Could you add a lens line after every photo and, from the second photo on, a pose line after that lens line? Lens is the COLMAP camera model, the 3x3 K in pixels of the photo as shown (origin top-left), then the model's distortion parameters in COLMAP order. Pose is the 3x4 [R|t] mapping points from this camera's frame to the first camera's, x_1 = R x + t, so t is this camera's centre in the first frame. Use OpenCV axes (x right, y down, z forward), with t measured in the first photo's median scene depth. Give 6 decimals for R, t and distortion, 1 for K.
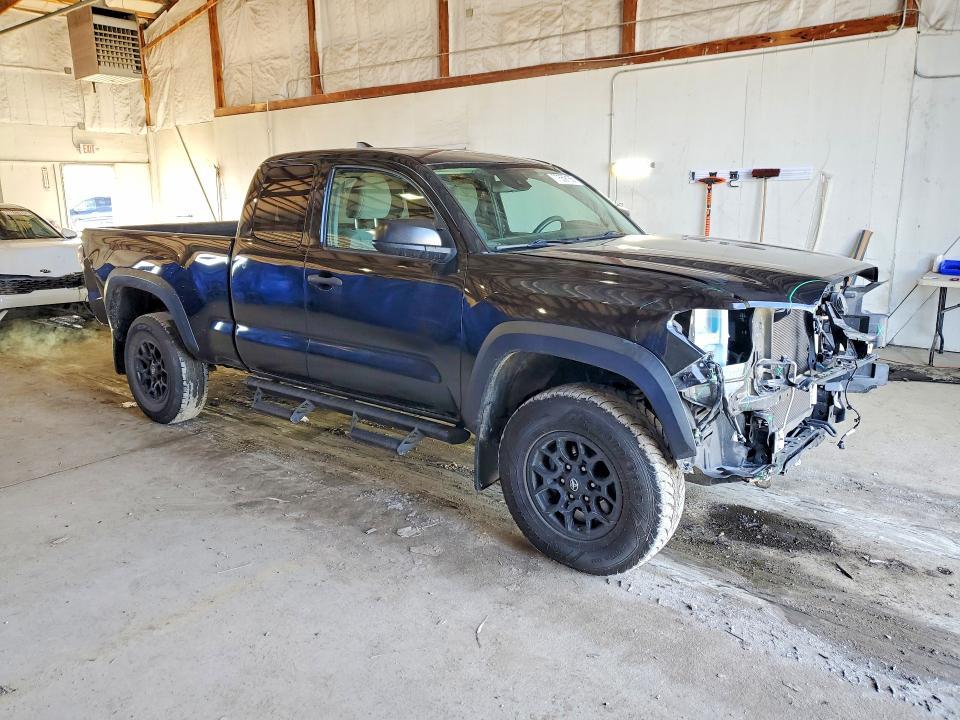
lens RADIAL K [[743.3, 0, 475.2], [0, 743.3, 365.6], [0, 0, 1]] dist [0.063139, -0.111564]
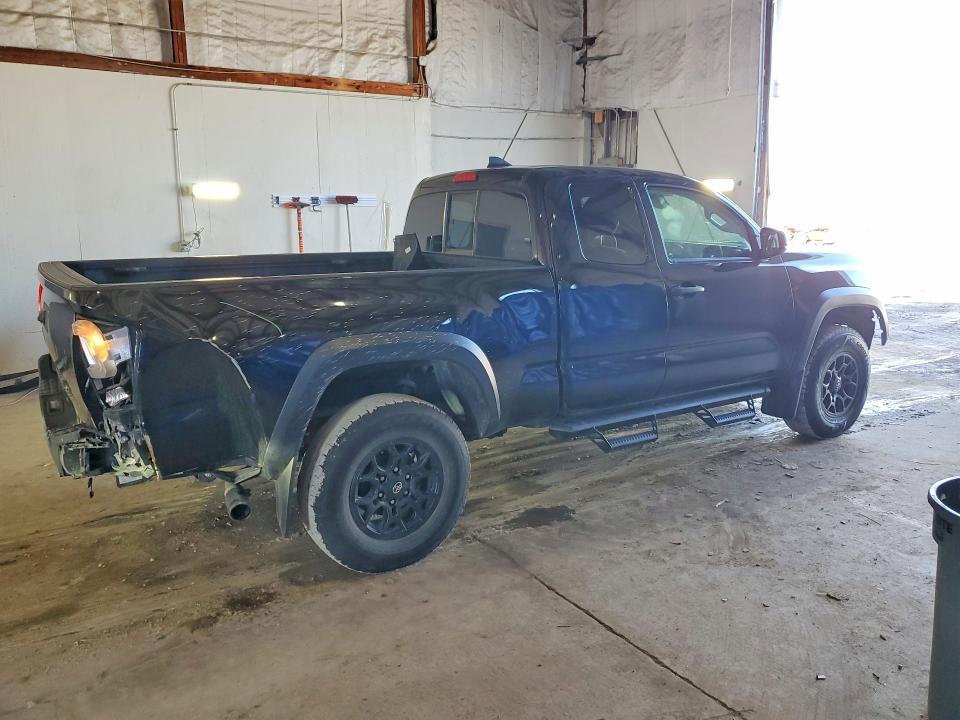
lens RADIAL K [[742.7, 0, 480.0], [0, 742.7, 360.0], [0, 0, 1]] dist [-0.005255, -0.003514]
pose [[0.287519, -0.173226, 0.941980, -0.670338], [0.220862, 0.968993, 0.110781, -0.101528], [-0.931962, 0.176196, 0.316863, 0.499274]]
